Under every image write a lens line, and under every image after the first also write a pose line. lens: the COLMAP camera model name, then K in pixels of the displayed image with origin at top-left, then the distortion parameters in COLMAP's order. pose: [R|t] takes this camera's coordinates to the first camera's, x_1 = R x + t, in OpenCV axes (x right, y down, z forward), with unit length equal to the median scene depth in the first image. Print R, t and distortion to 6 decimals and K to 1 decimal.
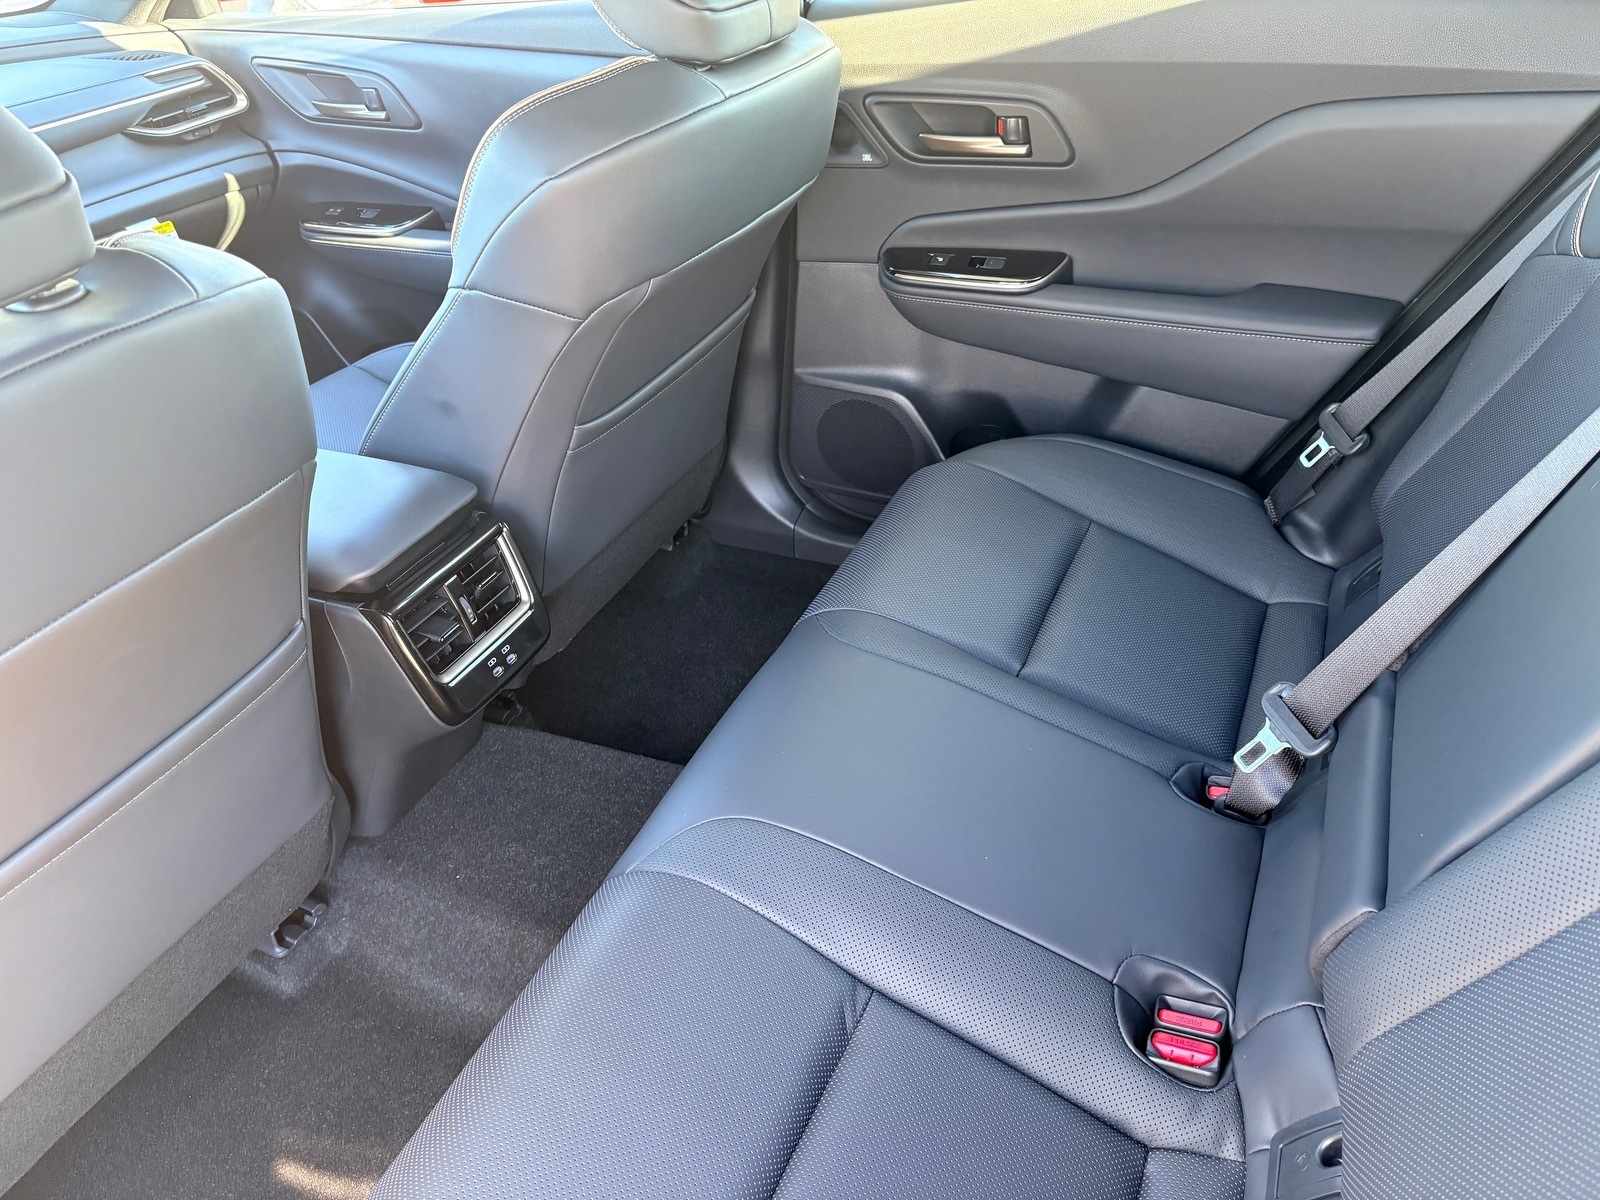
lens RADIAL K [[1201.0, 0, 794.2], [0, 1201.0, 593.9], [0, 0, 1]] dist [0.121290, -0.141405]
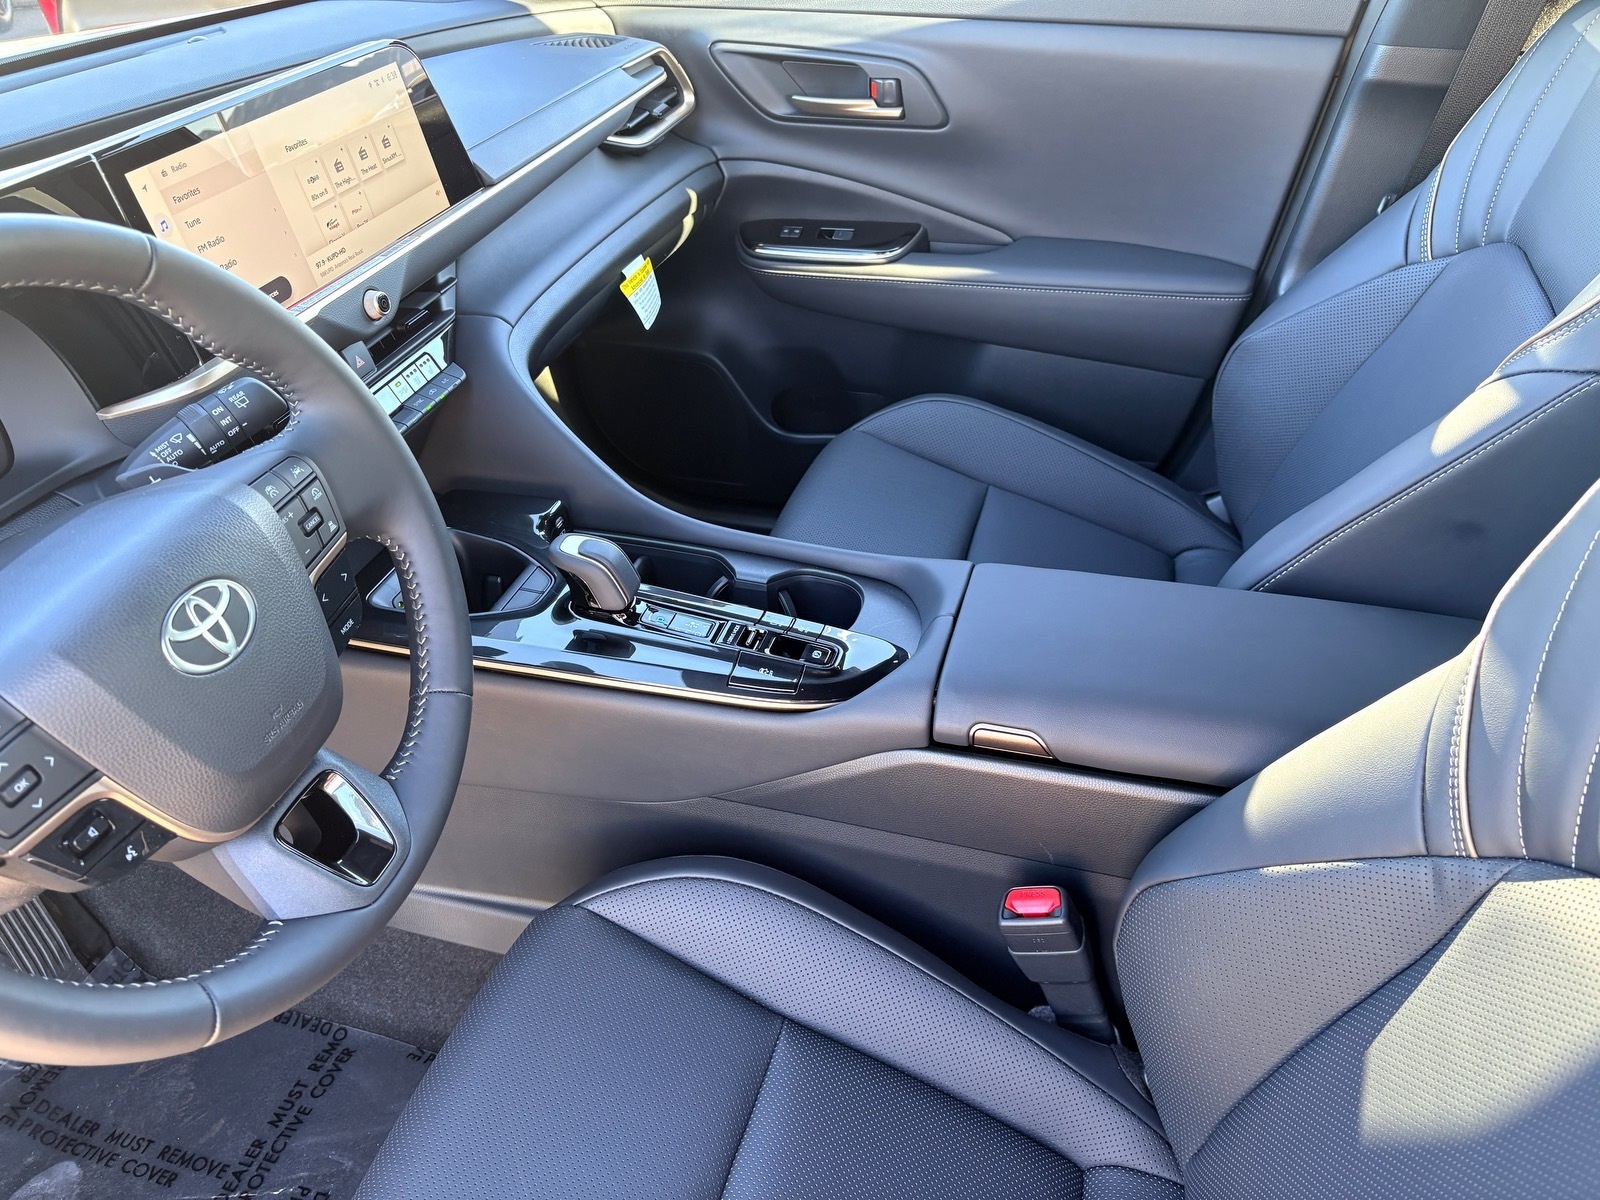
lens RADIAL K [[1201.0, 0, 794.2], [0, 1201.0, 593.9], [0, 0, 1]] dist [0.121290, -0.141405]
pose [[0.992983, -0.056436, 0.103926, -0.489242], [0.052962, 0.997951, 0.035896, -0.106931], [-0.105739, -0.030140, 0.993937, 0.203126]]
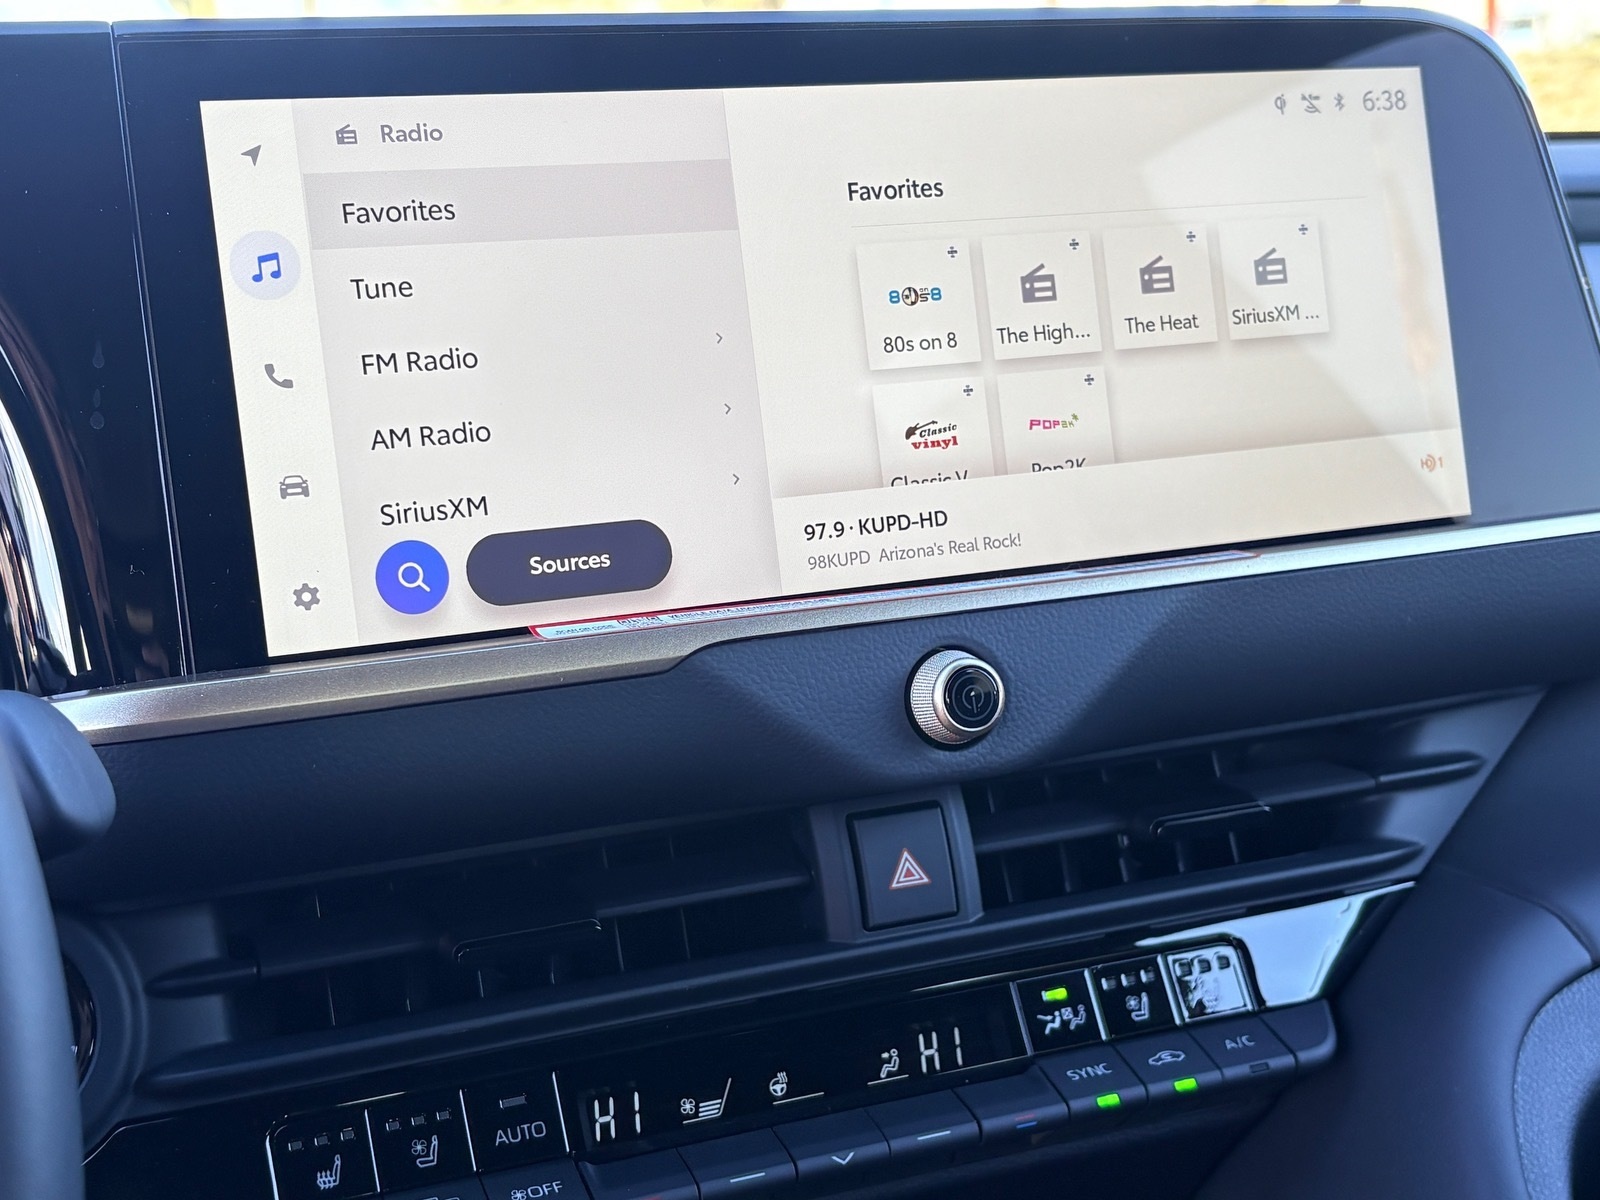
lens RADIAL K [[2232.6, 0, 800.0], [0, 2232.6, 600.0], [0, 0, 1]] dist [0.255842, -1.202965]
pose [[0.718799, 0.146836, -0.679534, -0.430995], [-0.373452, 0.905996, -0.199261, -0.164902], [0.586396, 0.397002, 0.706066, 0.510619]]
